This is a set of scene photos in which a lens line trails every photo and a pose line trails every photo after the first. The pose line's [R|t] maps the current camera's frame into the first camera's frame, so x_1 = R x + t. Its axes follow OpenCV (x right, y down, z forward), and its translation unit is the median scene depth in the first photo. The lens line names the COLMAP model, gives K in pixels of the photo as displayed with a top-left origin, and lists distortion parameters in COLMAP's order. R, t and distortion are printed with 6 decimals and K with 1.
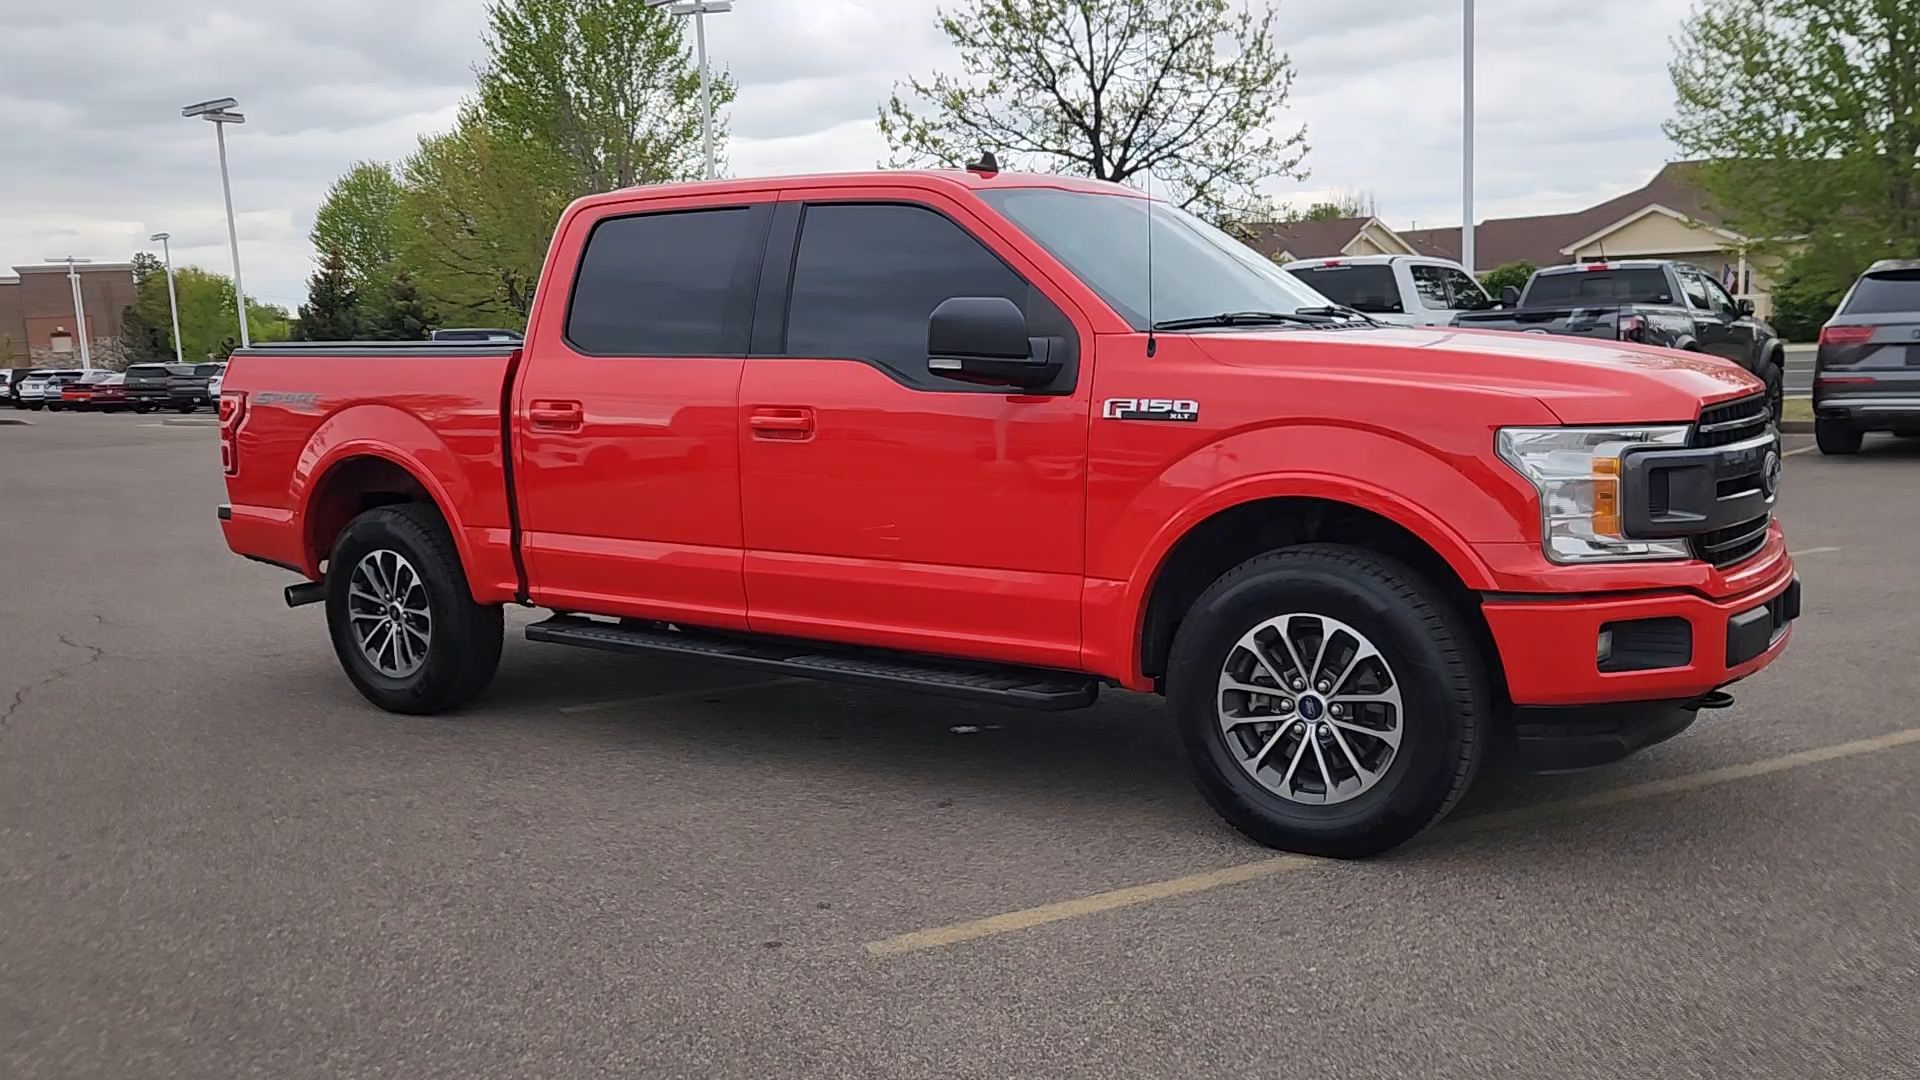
lens RADIAL K [[1625.9, 0, 950.9], [0, 1625.9, 552.5], [0, 0, 1]] dist [0.034953, -0.018106]
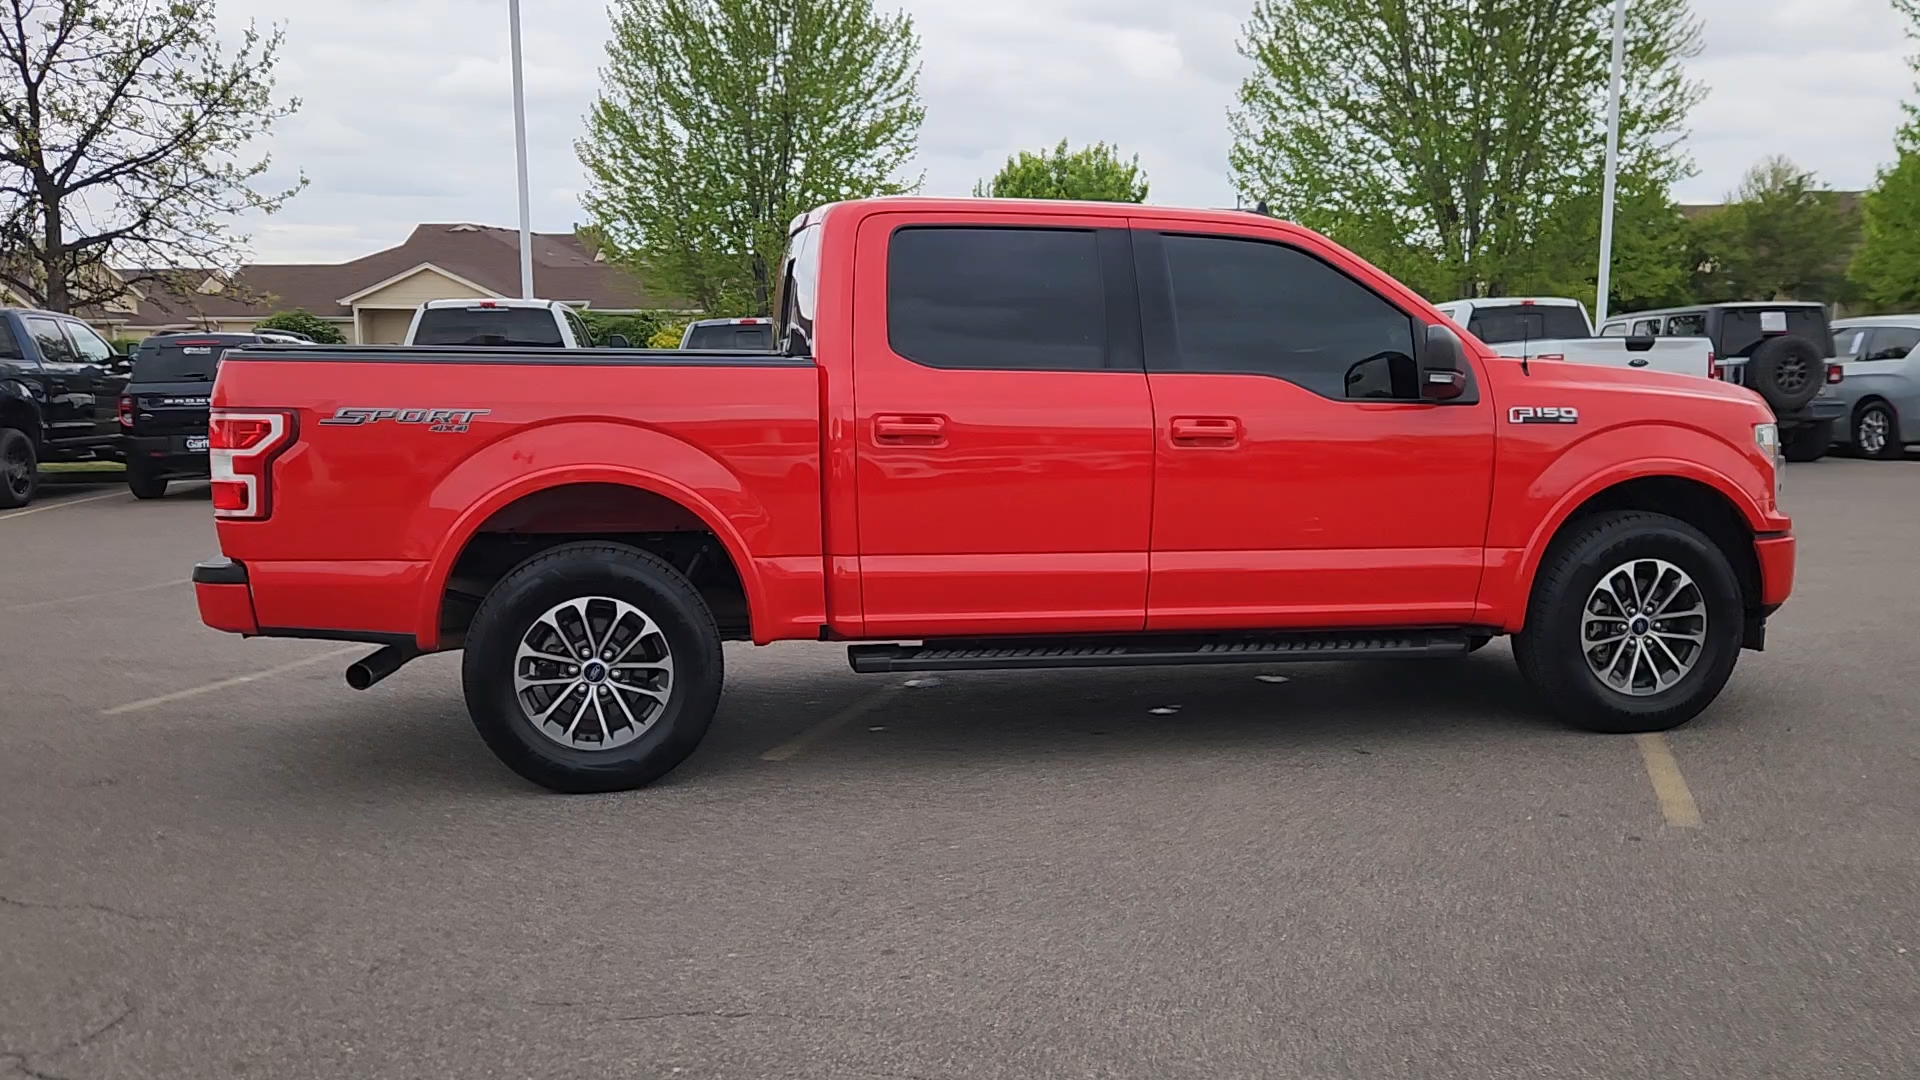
lens RADIAL K [[1625.9, 0, 945.4], [0, 1625.9, 546.5], [0, 0, 1]] dist [0.034953, -0.018106]
pose [[0.706674, -0.052826, 0.705565, -0.886604], [0.077546, 0.996984, -0.003024, -0.011742], [-0.703277, 0.056851, 0.708639, 0.311397]]
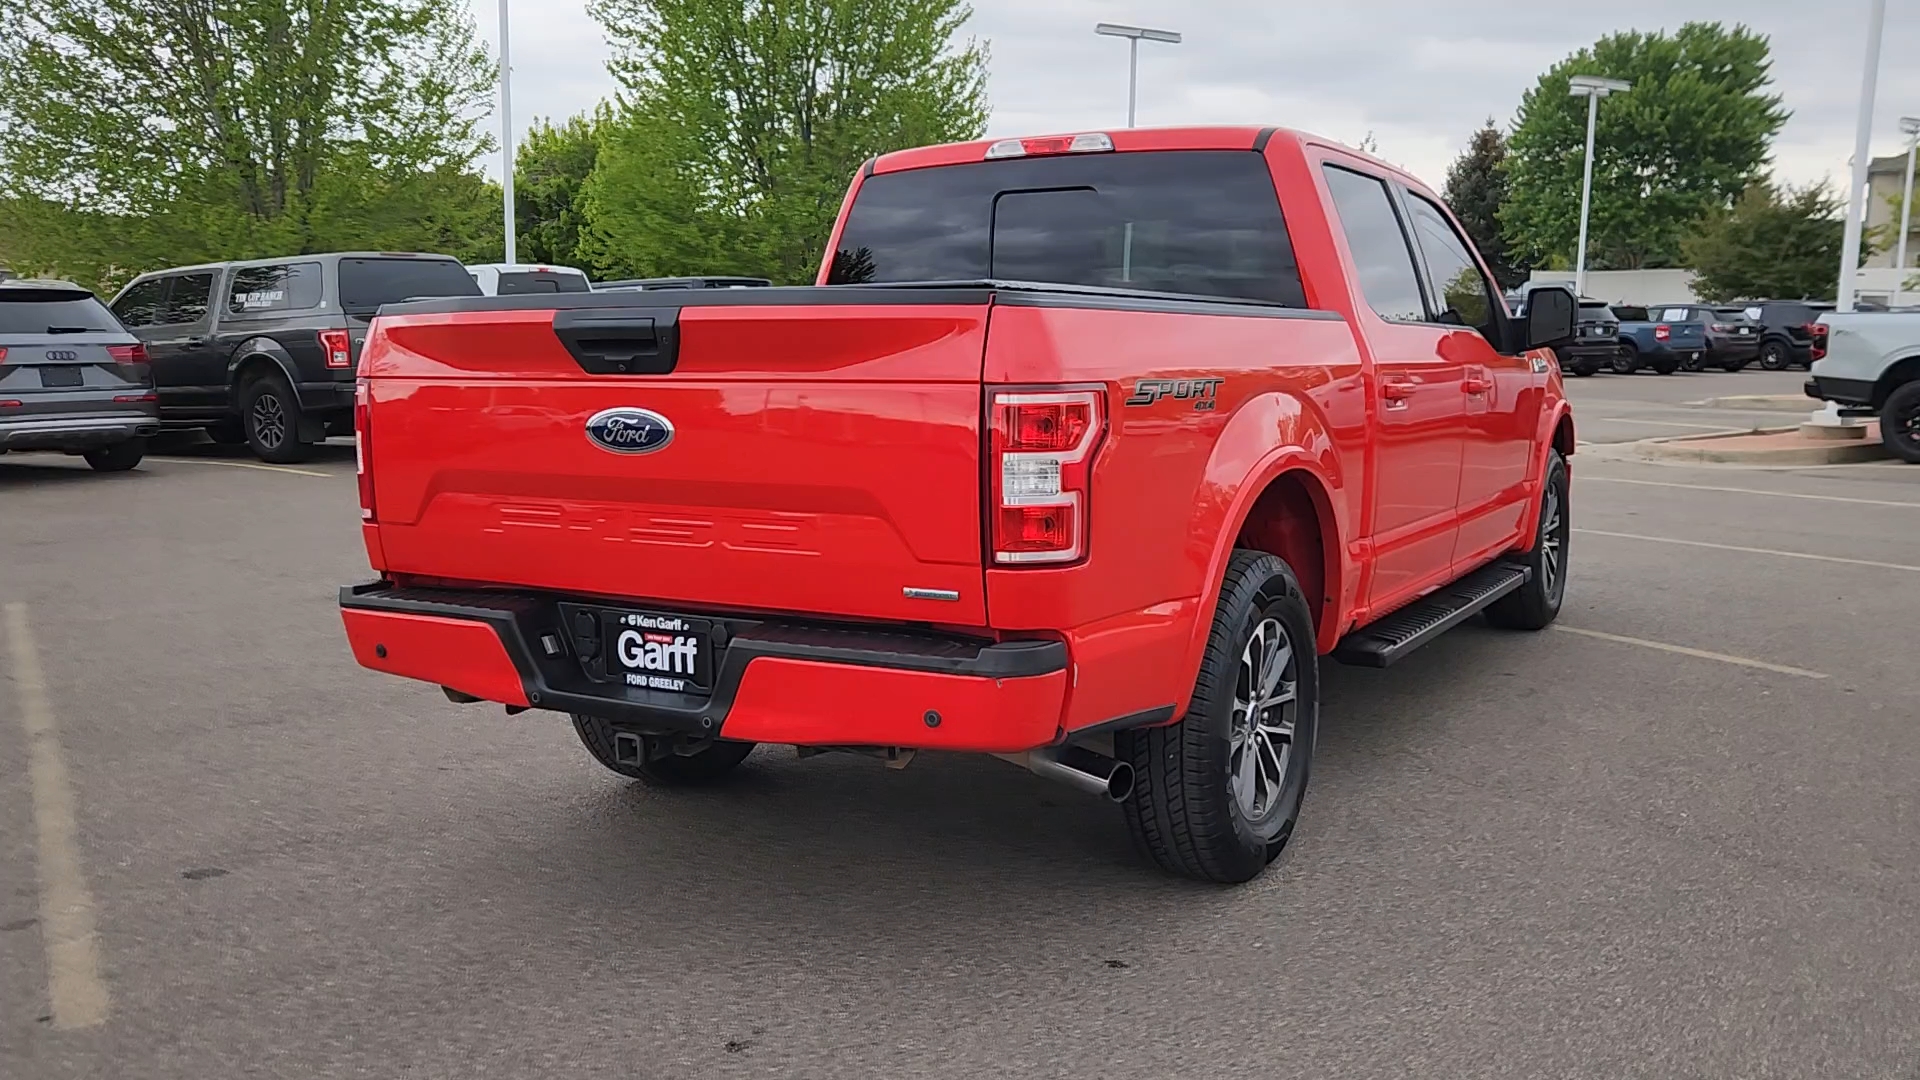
lens RADIAL K [[1625.9, 0, 950.4], [0, 1625.9, 544.1], [0, 0, 1]] dist [0.034953, -0.018106]
pose [[-0.067993, -0.101967, 0.992461, -1.067018], [0.139616, 0.984003, 0.110663, -0.130572], [-0.987869, 0.146088, -0.052669, 1.268008]]
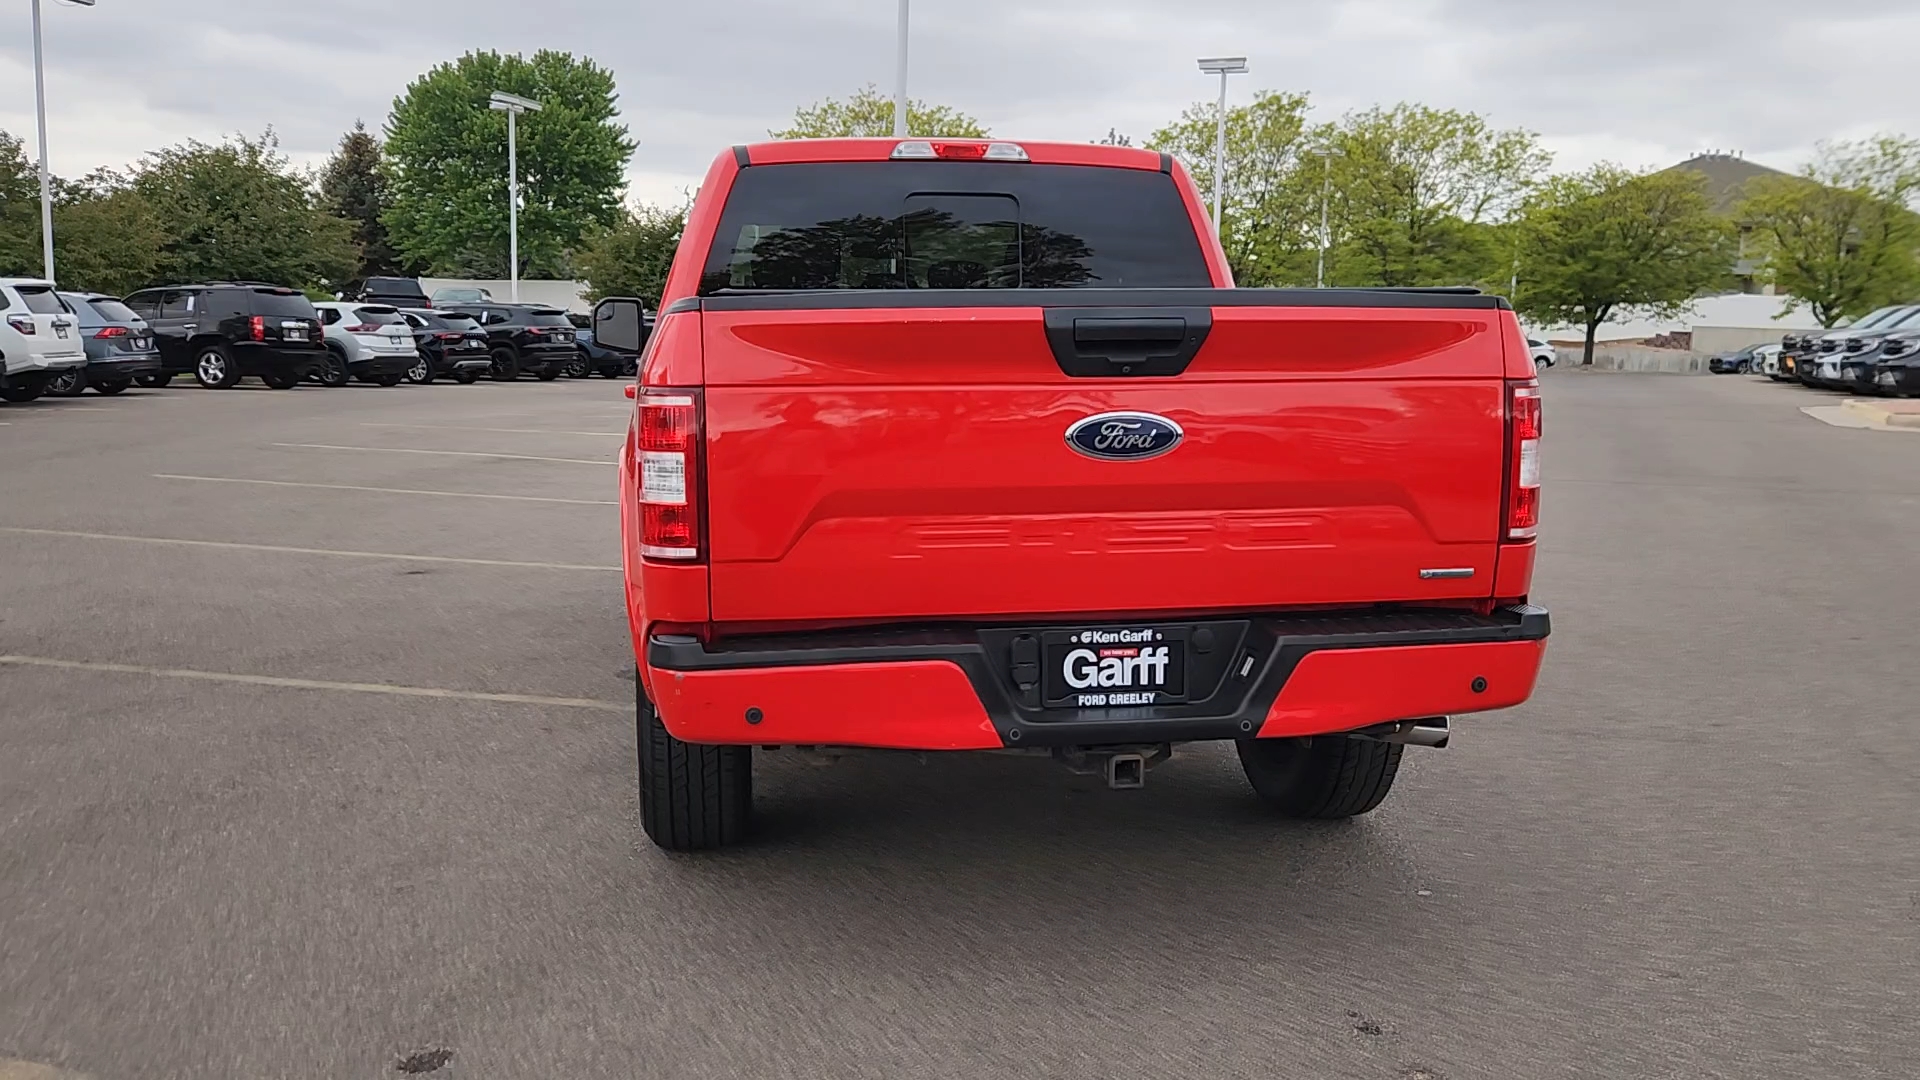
lens RADIAL K [[1625.9, 0, 947.7], [0, 1625.9, 535.4], [0, 0, 1]] dist [0.034953, -0.018106]
pose [[-0.684783, -0.062865, 0.726030, -0.831567], [0.114621, 0.974581, 0.192496, -0.204471], [-0.719676, 0.215036, -0.660171, 1.775396]]
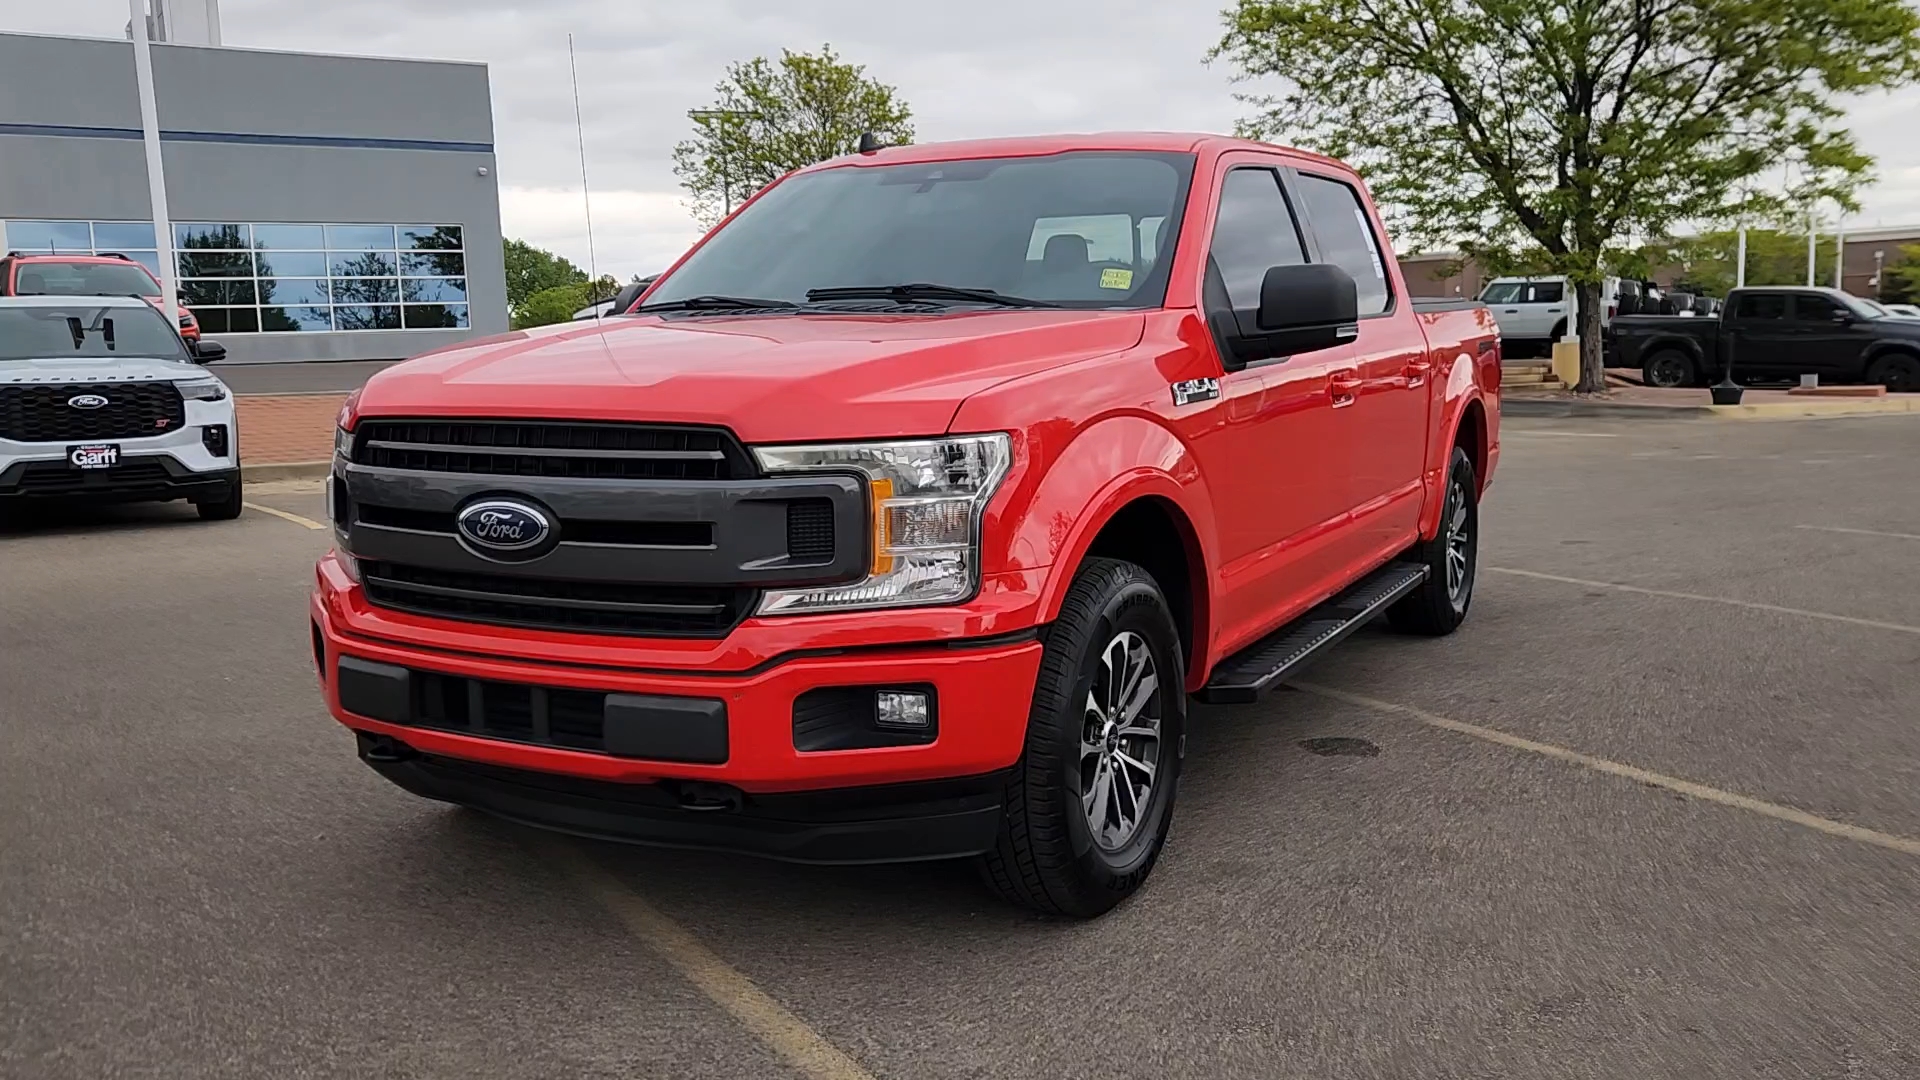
lens RADIAL K [[1625.9, 0, 945.9], [0, 1625.9, 552.7], [0, 0, 1]] dist [0.034953, -0.018106]
pose [[0.098281, 0.166411, -0.981146, 0.979461], [-0.119248, 0.980785, 0.154405, -0.136912], [0.987988, 0.101825, 0.116237, 0.866167]]
